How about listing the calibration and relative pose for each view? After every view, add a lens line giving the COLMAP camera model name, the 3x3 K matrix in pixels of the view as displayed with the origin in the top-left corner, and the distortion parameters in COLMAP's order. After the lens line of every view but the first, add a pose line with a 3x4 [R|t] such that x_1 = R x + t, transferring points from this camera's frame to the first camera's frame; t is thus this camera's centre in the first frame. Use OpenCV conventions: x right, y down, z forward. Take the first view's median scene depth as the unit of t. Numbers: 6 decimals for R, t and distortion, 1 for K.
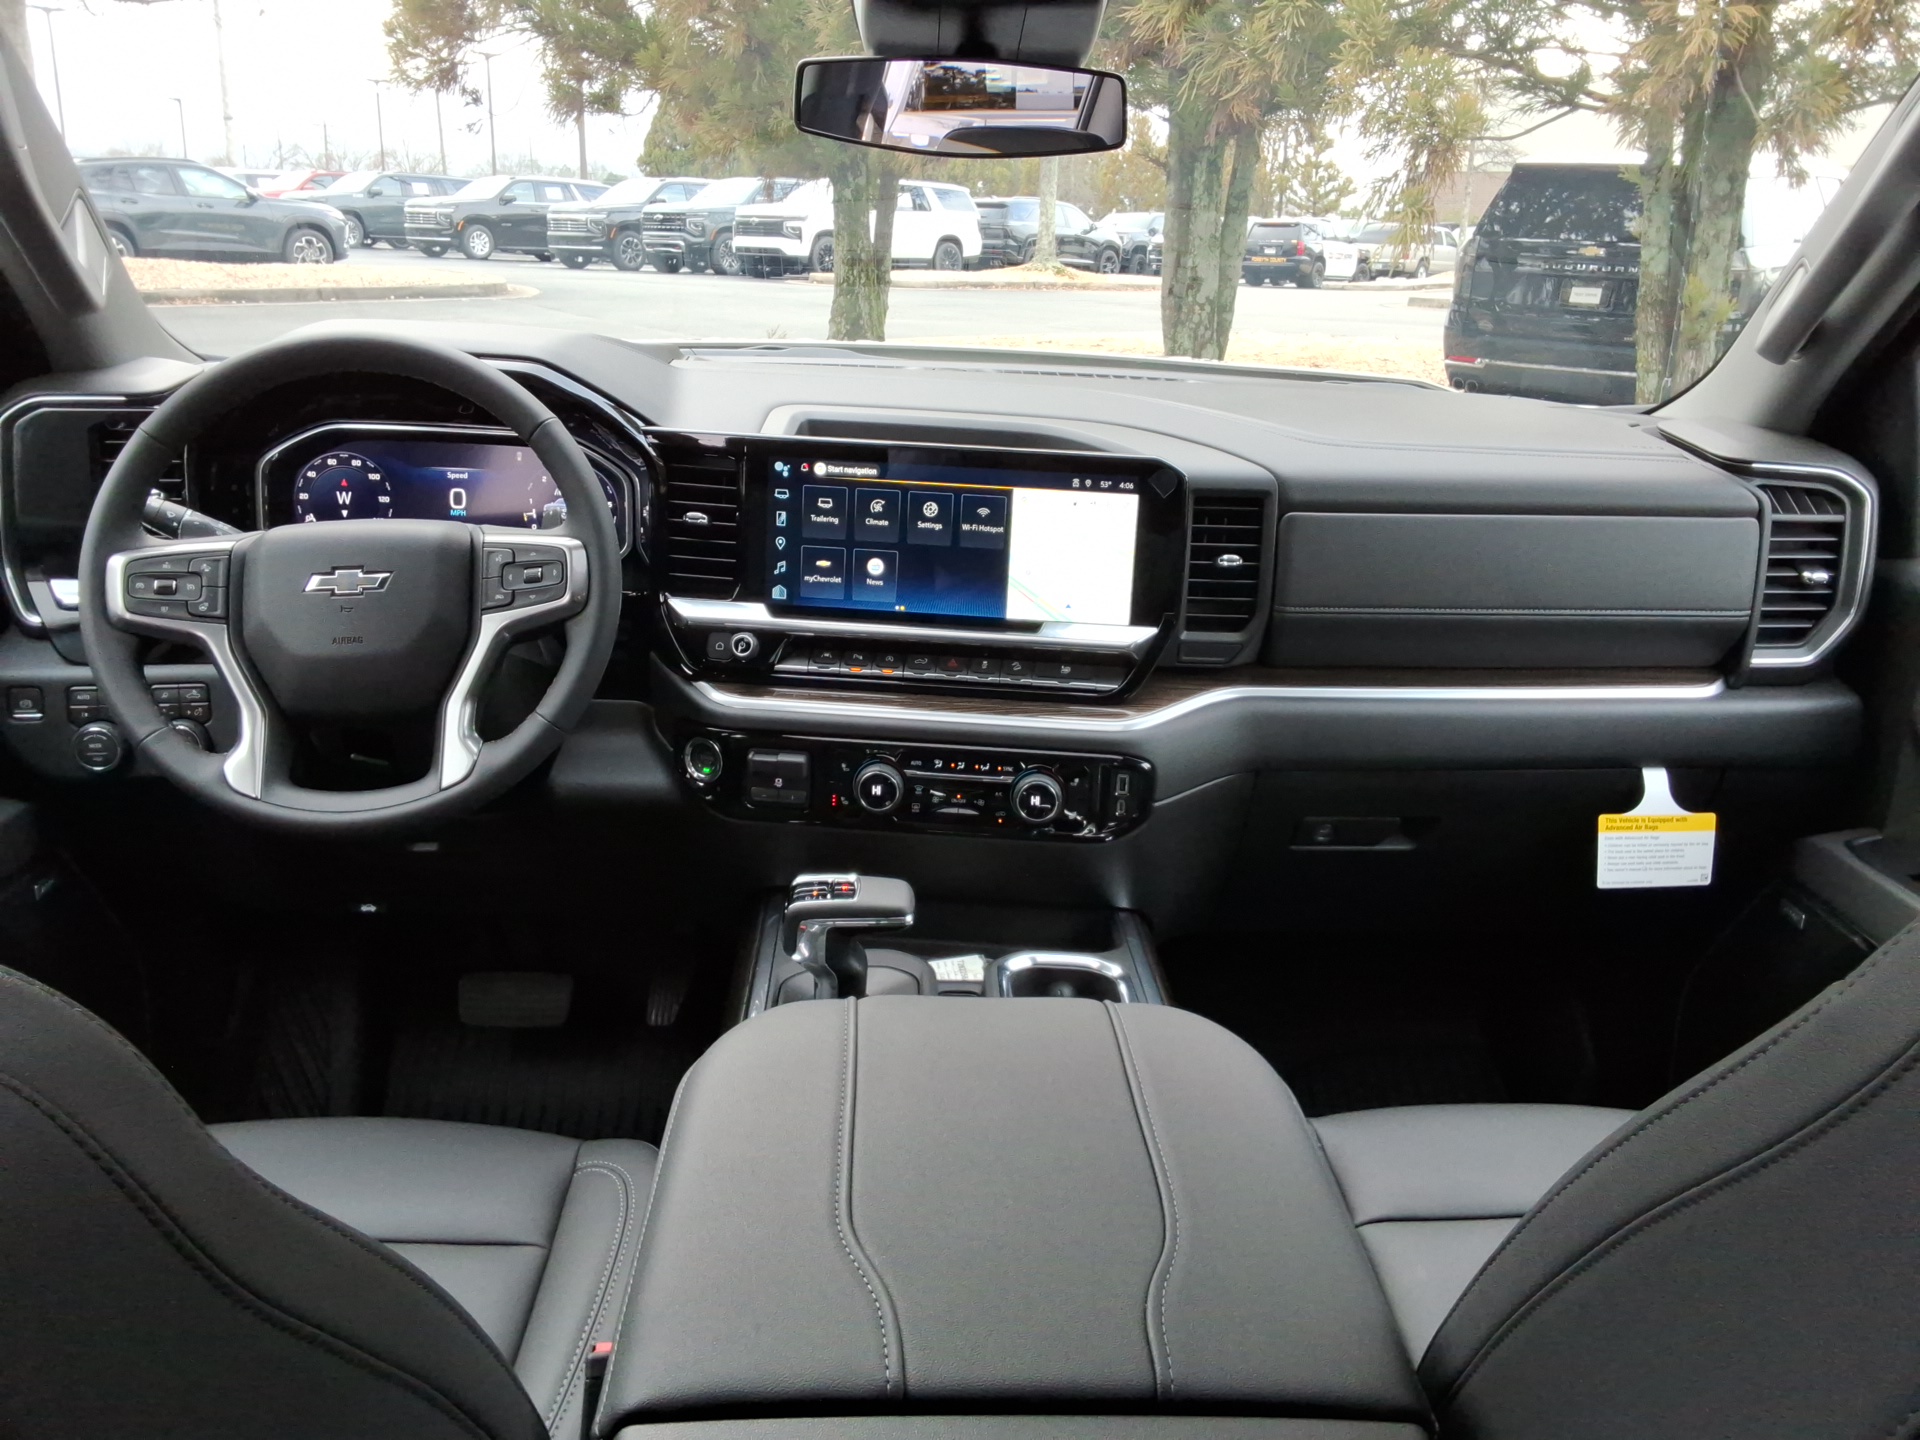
lens RADIAL K [[1470.8, 0, 967.9], [0, 1470.8, 716.7], [0, 0, 1]] dist [0.109543, -0.180068]
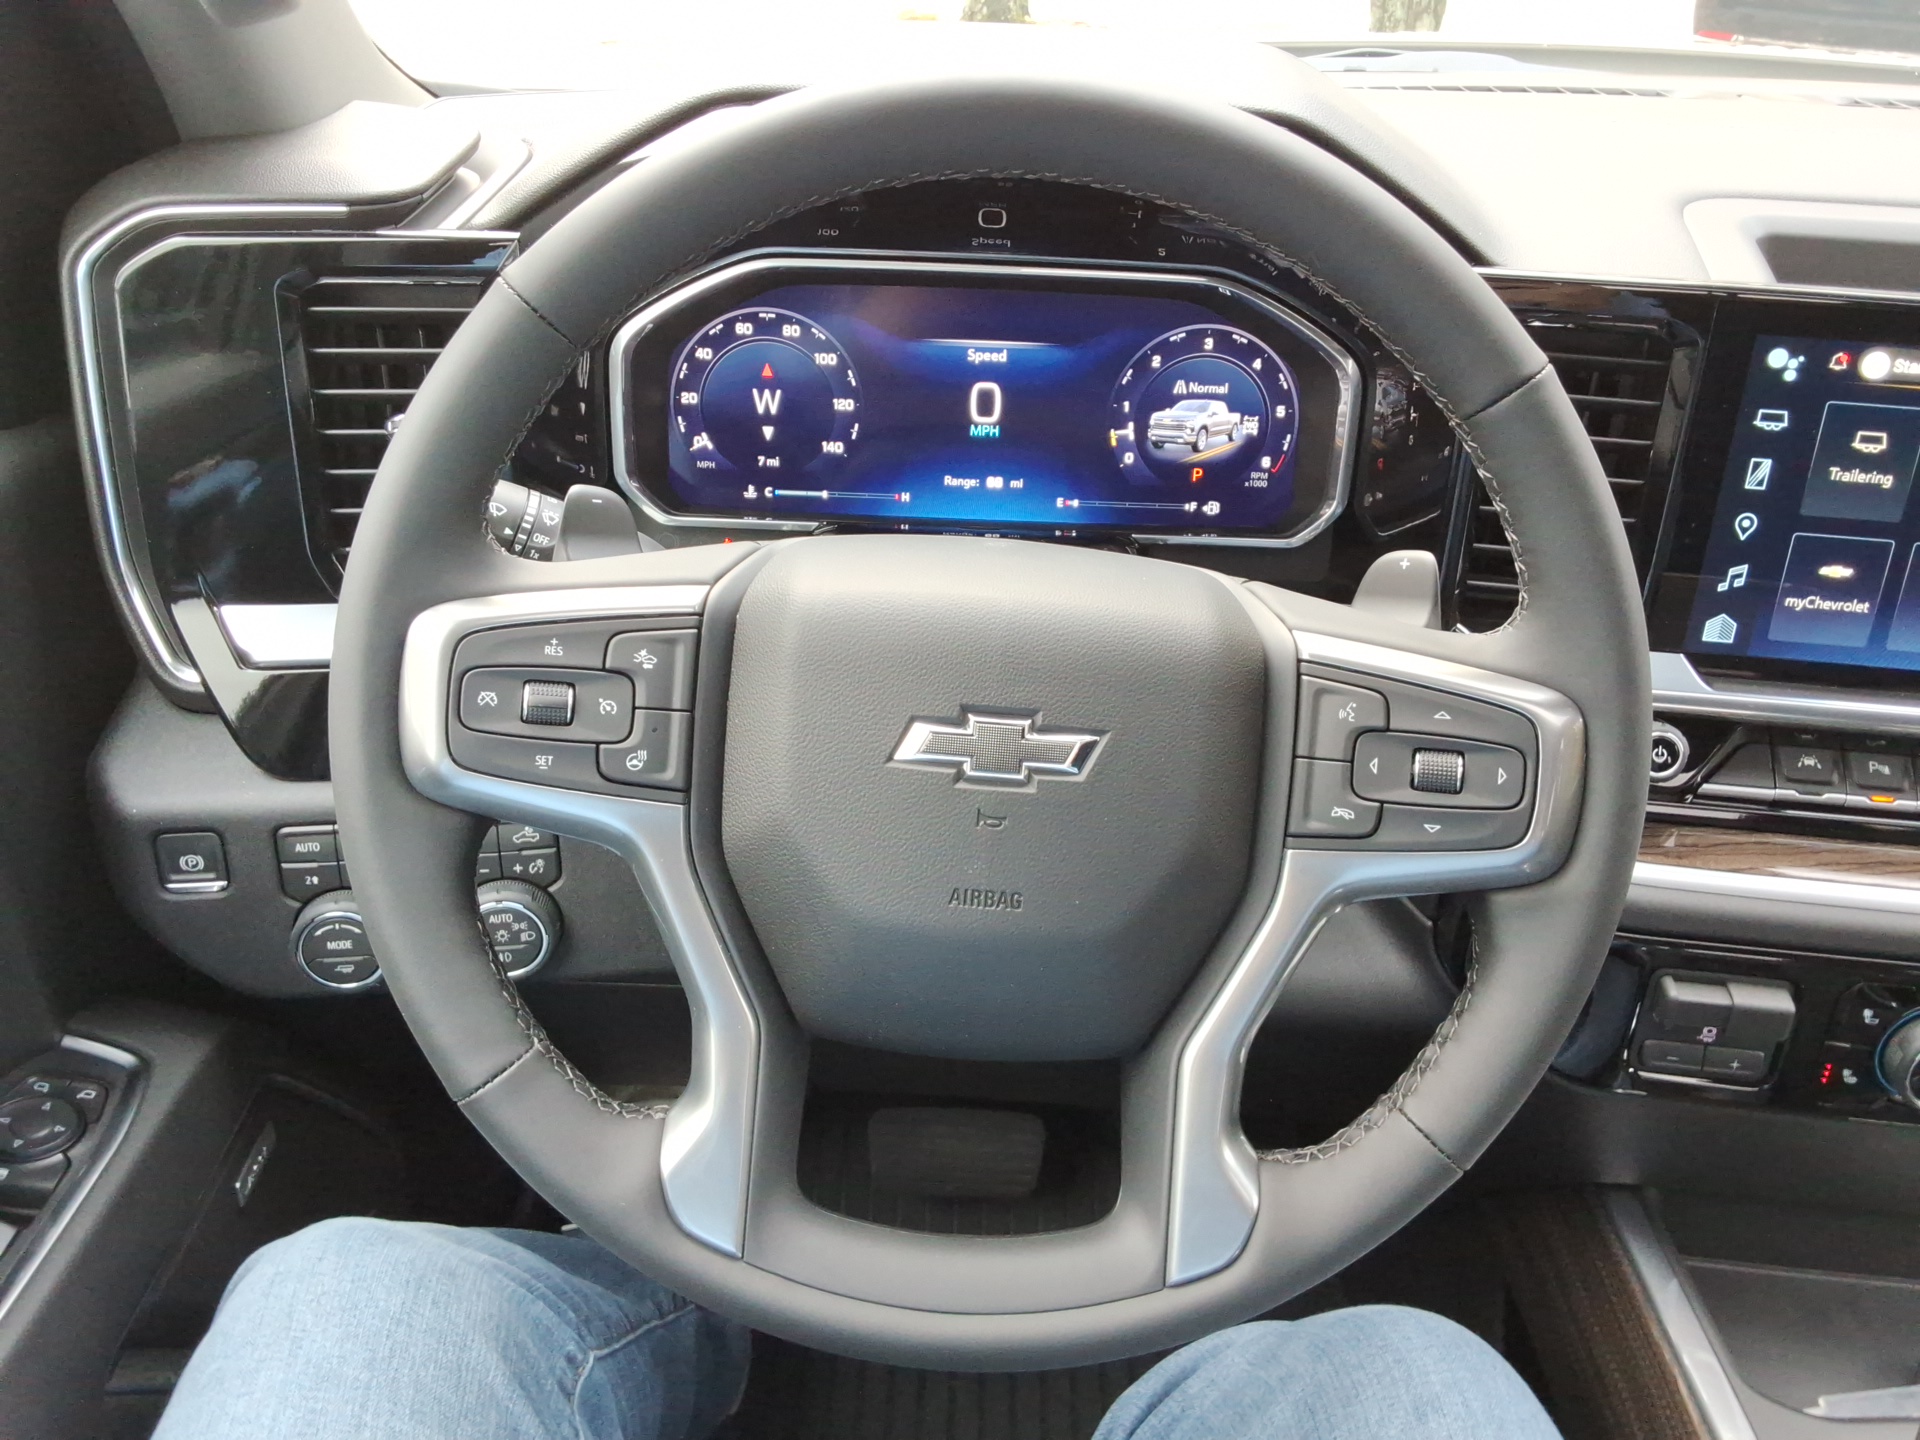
lens RADIAL K [[1536.2, 0, 971.7], [0, 1536.2, 709.1], [0, 0, 1]] dist [0.134512, -0.203773]
pose [[0.998519, 0.018852, -0.051025, -0.340908], [-0.009850, 0.985182, 0.171229, -0.143178], [0.053497, -0.170473, 0.983909, 0.502784]]
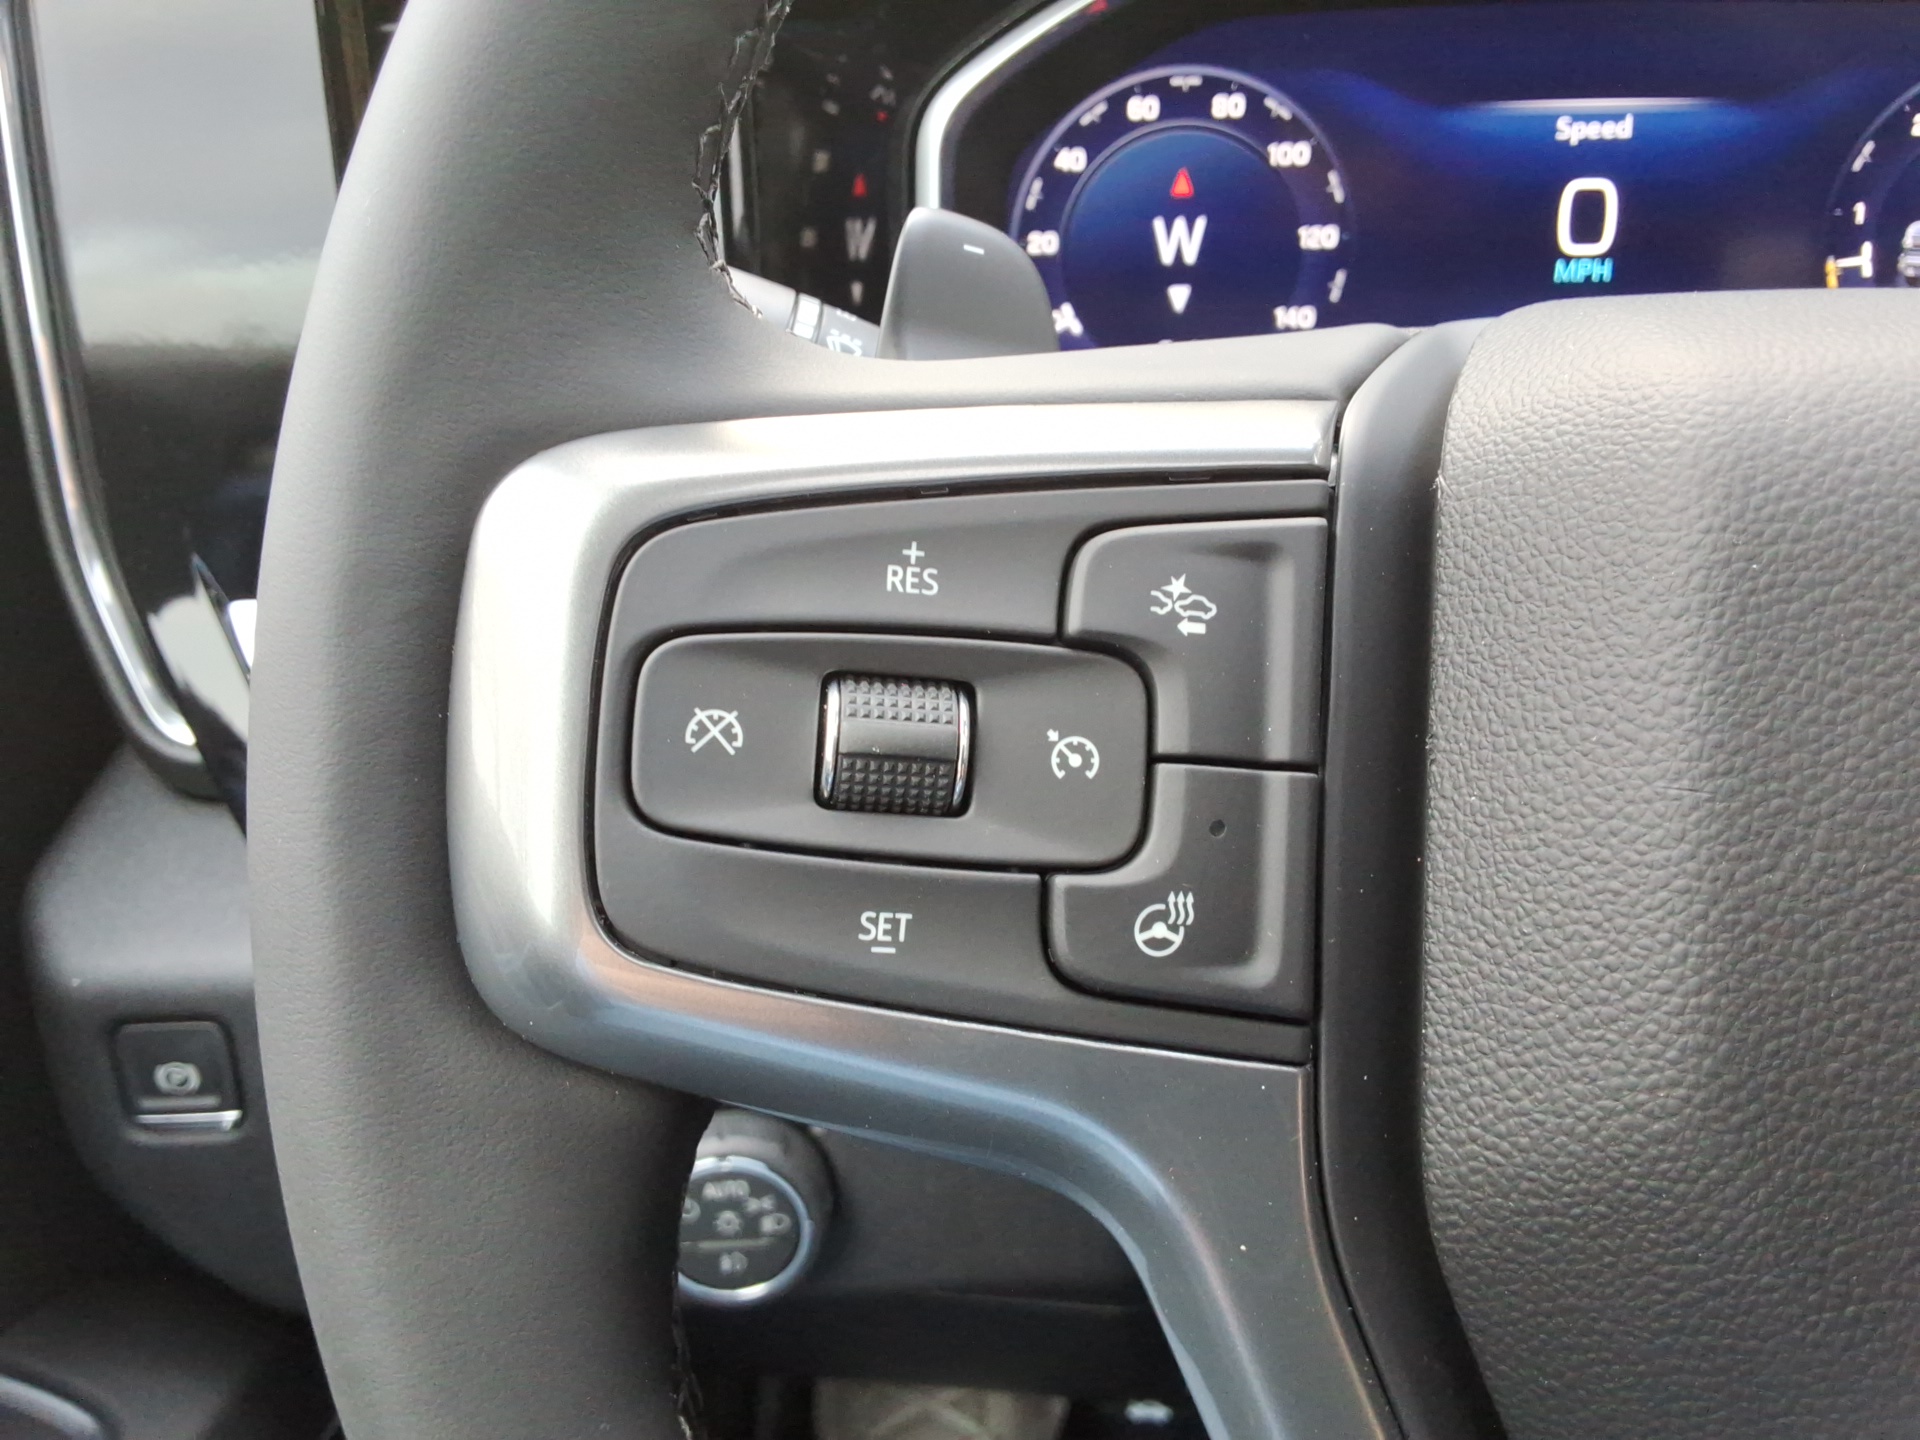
lens RADIAL K [[1536.2, 0, 971.7], [0, 1536.2, 709.1], [0, 0, 1]] dist [0.134512, -0.203773]
pose [[0.984354, 0.000816, -0.176199, -0.430581], [0.019135, 0.993581, 0.111497, -0.097825], [0.175159, -0.113124, 0.978020, 0.738387]]
